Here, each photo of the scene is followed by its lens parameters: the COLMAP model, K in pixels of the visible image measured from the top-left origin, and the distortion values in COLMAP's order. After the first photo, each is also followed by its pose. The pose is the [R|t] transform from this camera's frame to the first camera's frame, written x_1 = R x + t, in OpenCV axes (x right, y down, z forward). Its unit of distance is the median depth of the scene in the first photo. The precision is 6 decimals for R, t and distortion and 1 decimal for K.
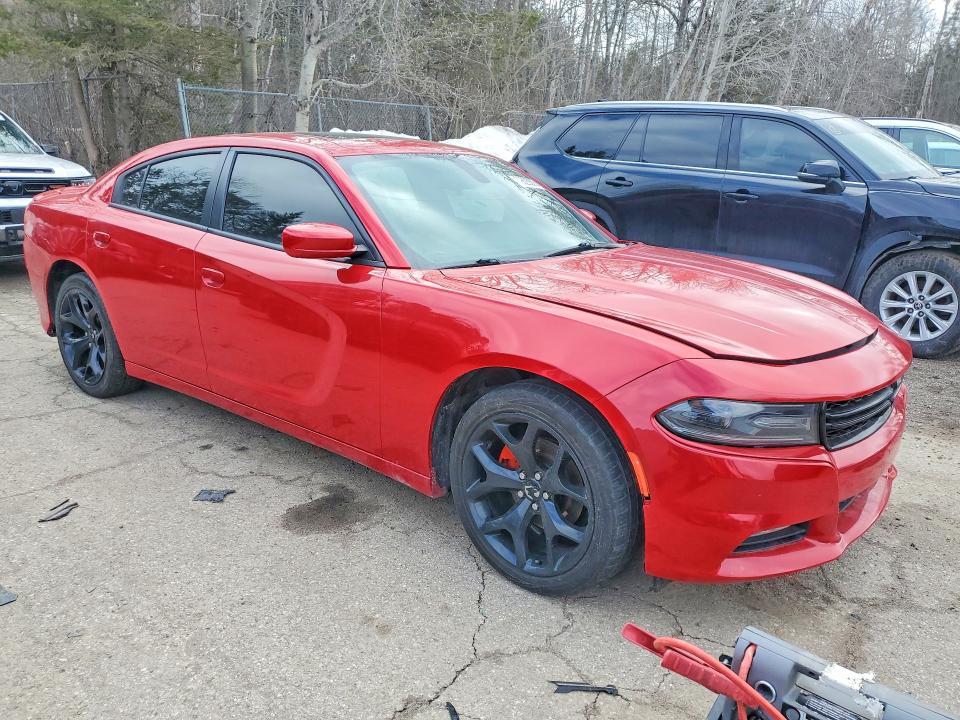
lens RADIAL K [[775.4, 0, 484.6], [0, 775.4, 363.5], [0, 0, 1]] dist [0.003424, 0.014326]
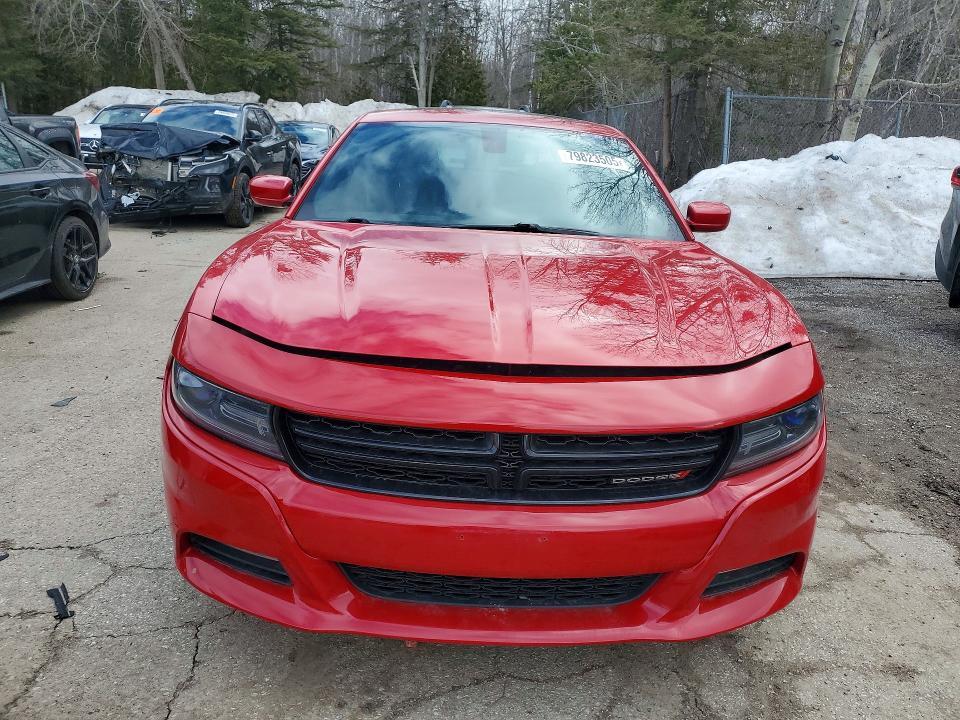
lens RADIAL K [[775.4, 0, 481.0], [0, 775.4, 354.8], [0, 0, 1]] dist [0.003424, 0.014326]
pose [[0.639090, 0.205686, -0.741119, 0.222266], [-0.233429, 0.969999, 0.067915, -0.019260], [0.732854, 0.129594, 0.667930, 0.126131]]
